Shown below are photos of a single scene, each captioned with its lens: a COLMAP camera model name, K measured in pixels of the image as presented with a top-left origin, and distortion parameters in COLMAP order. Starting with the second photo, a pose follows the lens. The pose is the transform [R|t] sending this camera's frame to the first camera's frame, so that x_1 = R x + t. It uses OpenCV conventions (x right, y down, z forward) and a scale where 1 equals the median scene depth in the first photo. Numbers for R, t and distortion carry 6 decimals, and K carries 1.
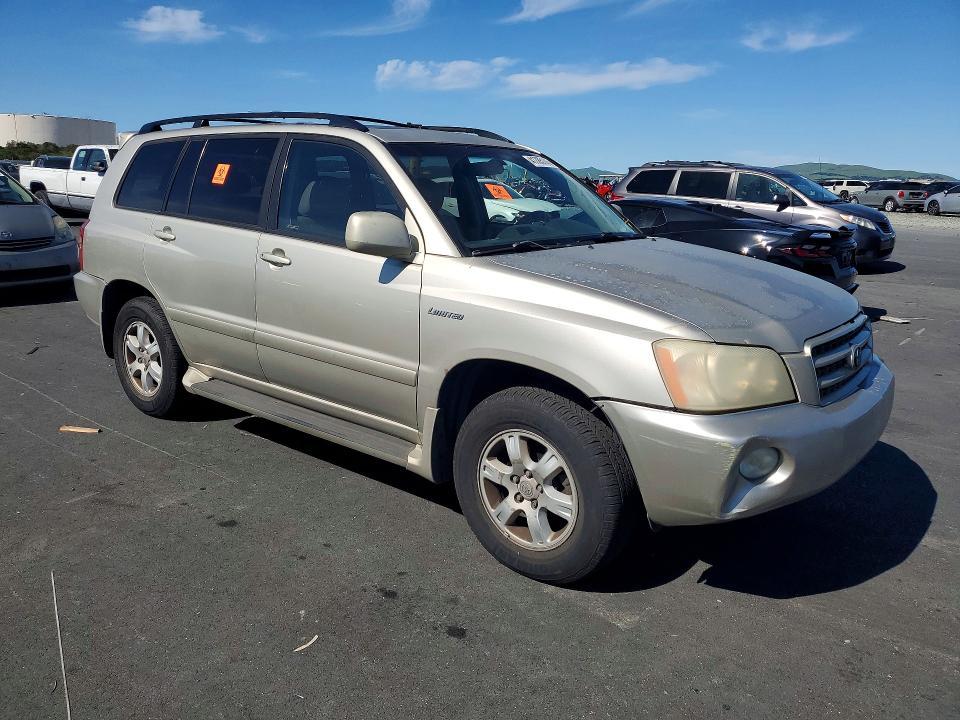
lens RADIAL K [[734.6, 0, 481.3], [0, 734.6, 355.3], [0, 0, 1]] dist [0.024760, 0.004298]
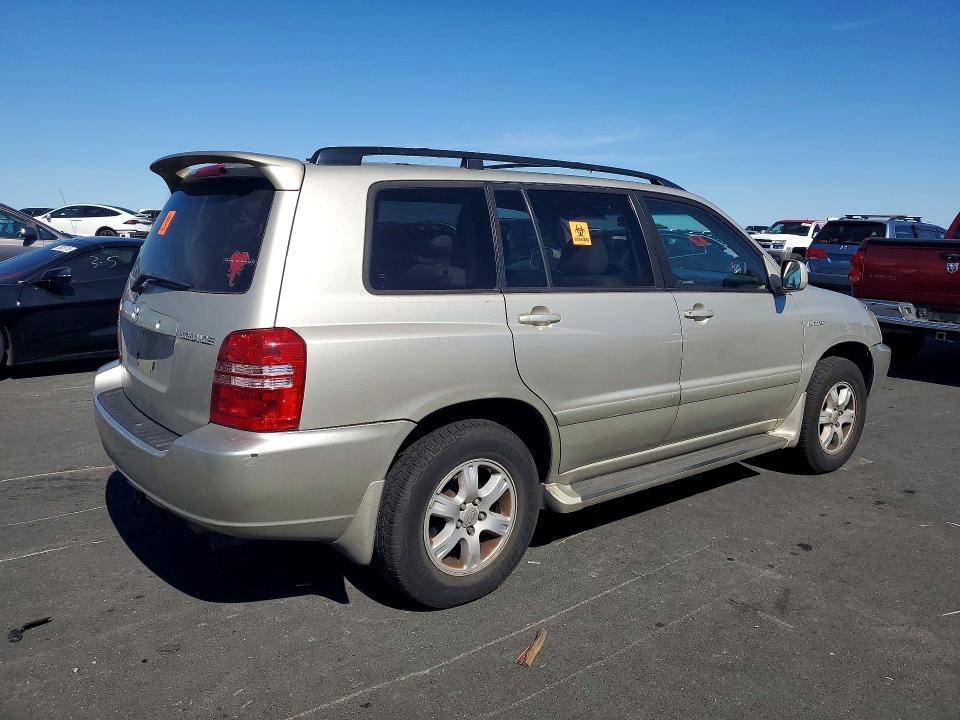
lens RADIAL K [[734.6, 0, 481.3], [0, 734.6, 355.3], [0, 0, 1]] dist [0.024760, 0.004298]
pose [[0.238582, -0.190714, 0.952212, -1.220017], [0.218083, 0.966005, 0.138834, -0.258196], [-0.946318, 0.174538, 0.272062, 0.927046]]
